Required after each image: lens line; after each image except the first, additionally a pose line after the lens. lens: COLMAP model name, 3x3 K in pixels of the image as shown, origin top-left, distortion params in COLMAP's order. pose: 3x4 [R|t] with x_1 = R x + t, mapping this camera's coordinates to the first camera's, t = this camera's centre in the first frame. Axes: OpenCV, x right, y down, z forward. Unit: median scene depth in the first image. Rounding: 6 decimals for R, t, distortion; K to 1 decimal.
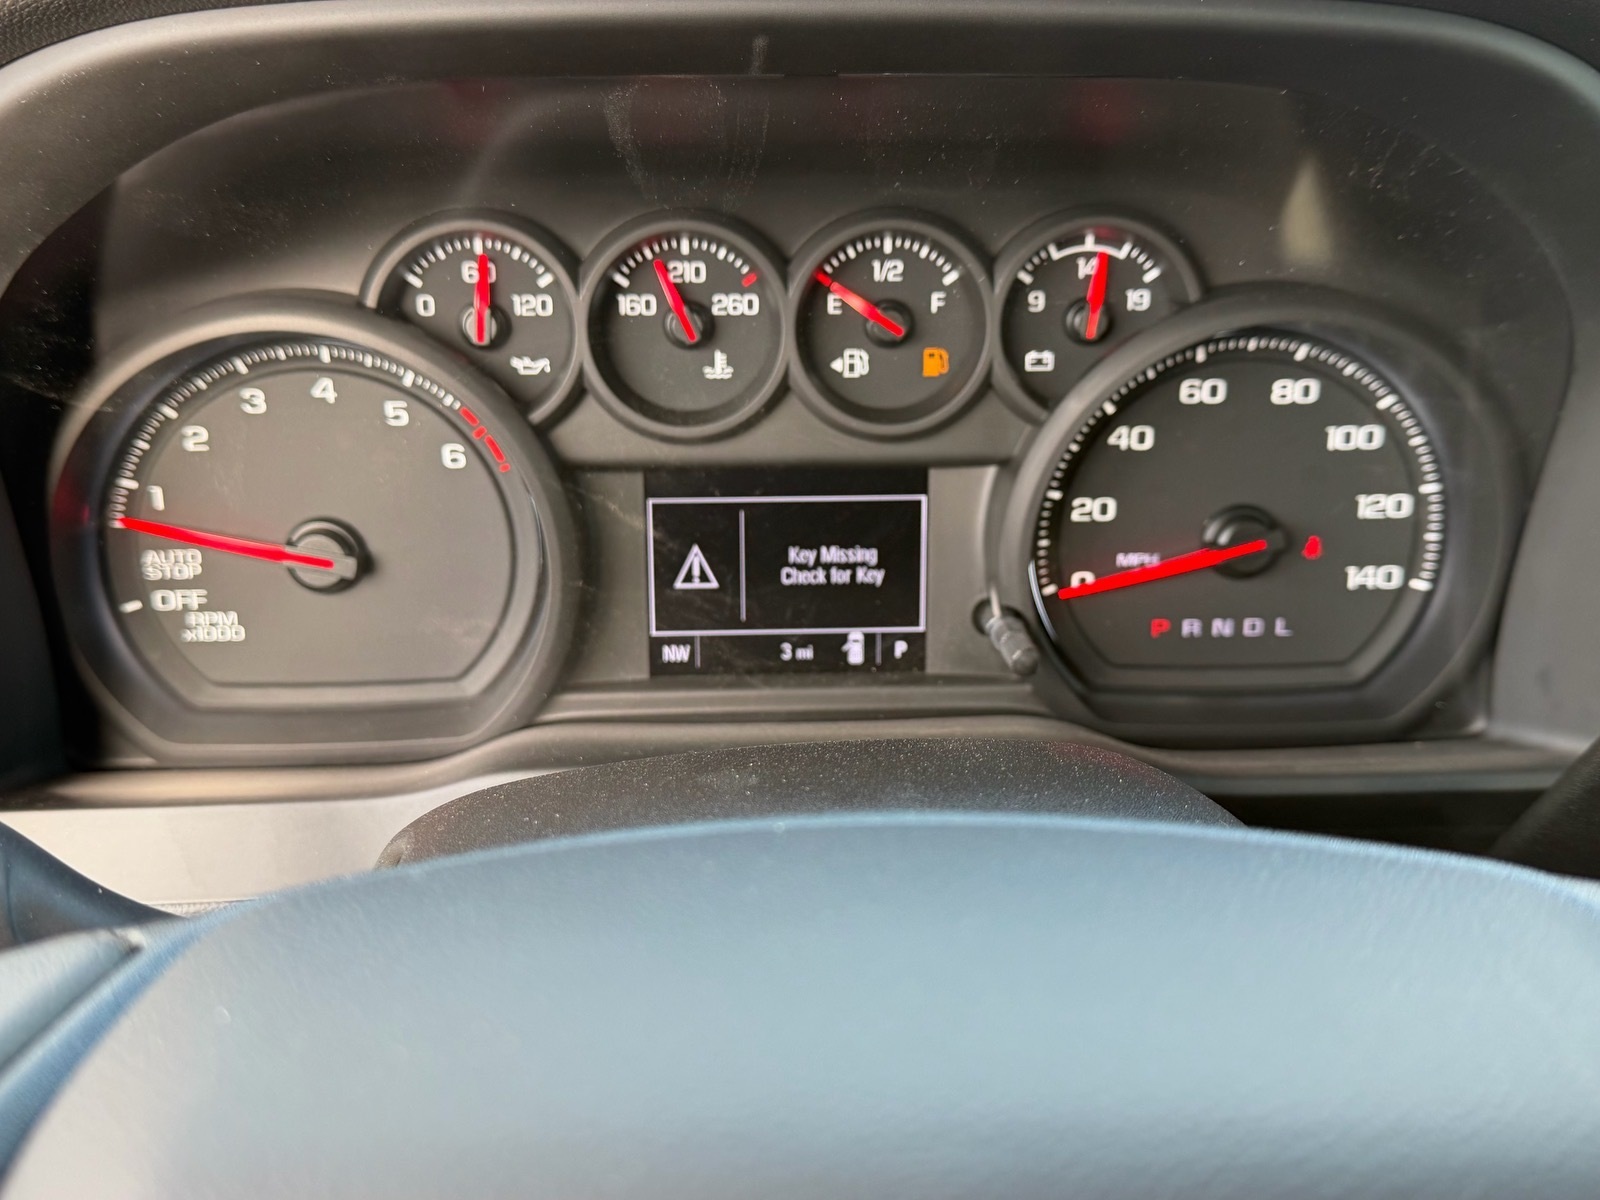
lens RADIAL K [[1596.8, 0, 800.0], [0, 1596.8, 600.0], [0, 0, 1]] dist [0.186245, -0.500186]
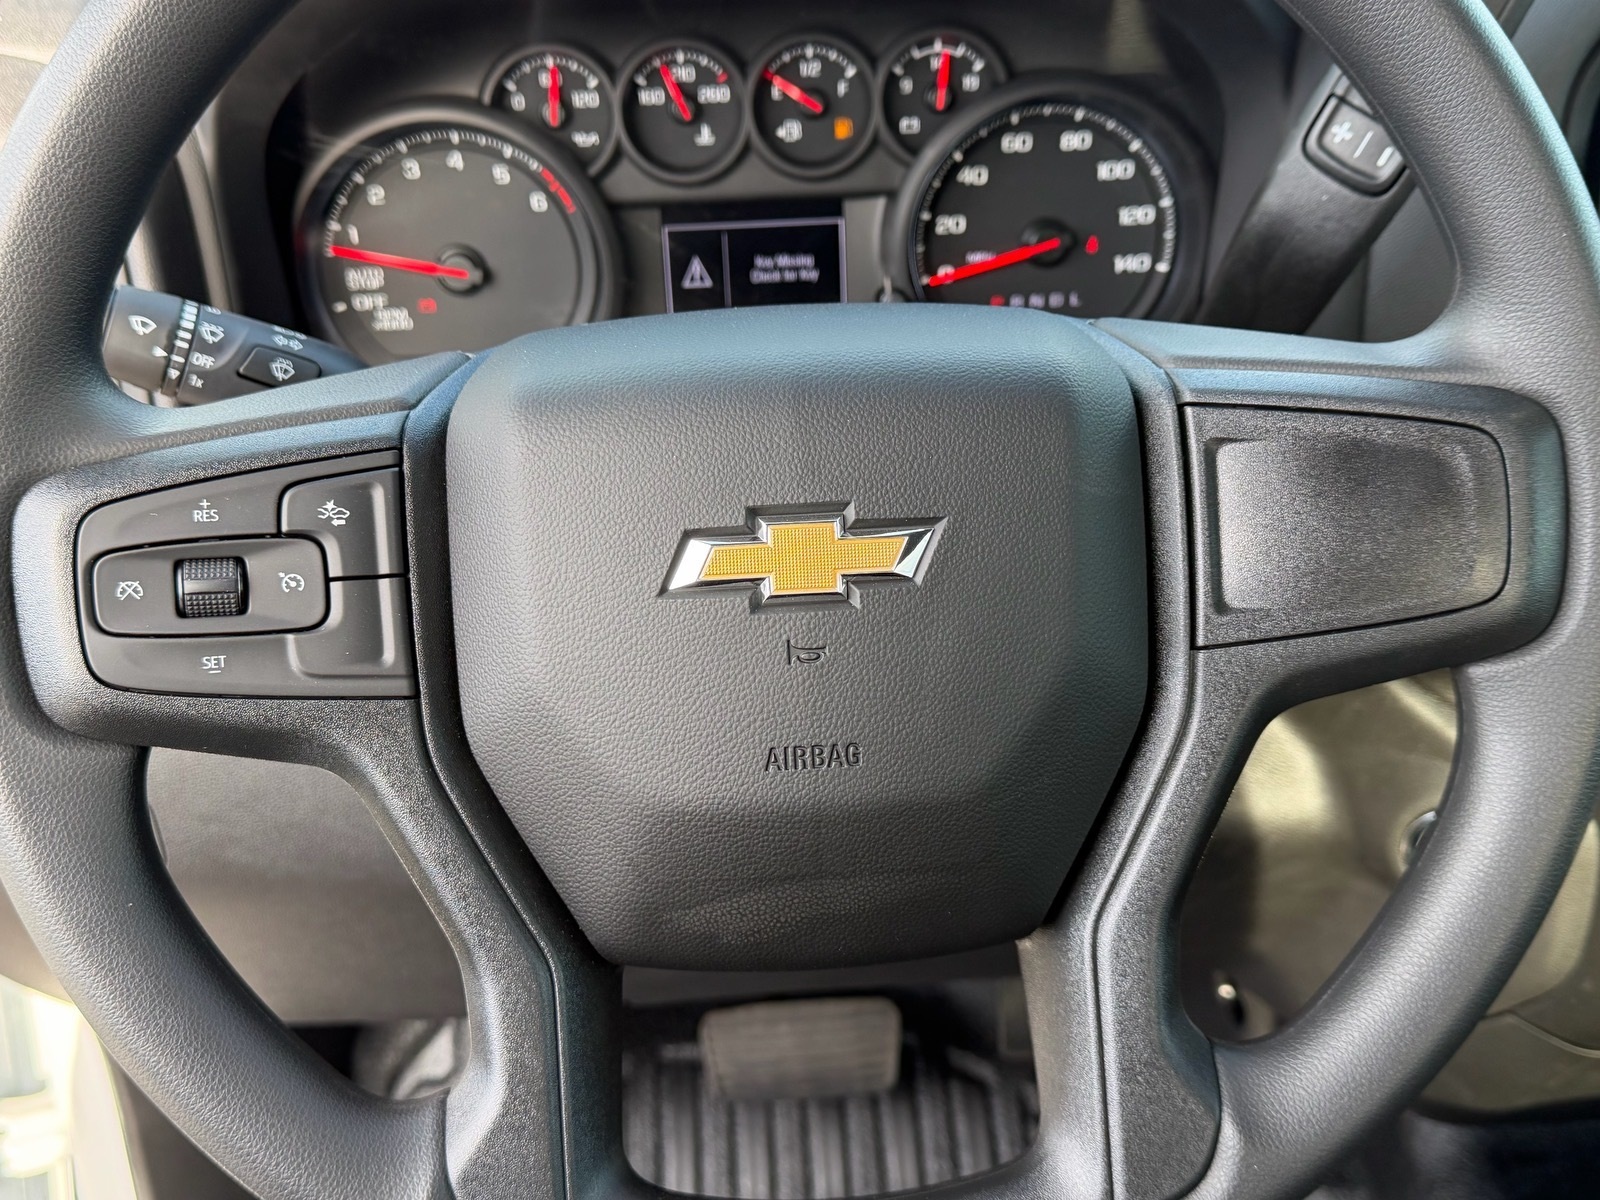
lens RADIAL K [[1596.8, 0, 800.0], [0, 1596.8, 600.0], [0, 0, 1]] dist [0.186245, -0.500186]
pose [[0.999411, -0.032056, -0.012228, 0.046208], [0.033154, 0.994047, 0.103783, 0.143204], [0.008828, -0.104127, 0.994525, -0.612510]]
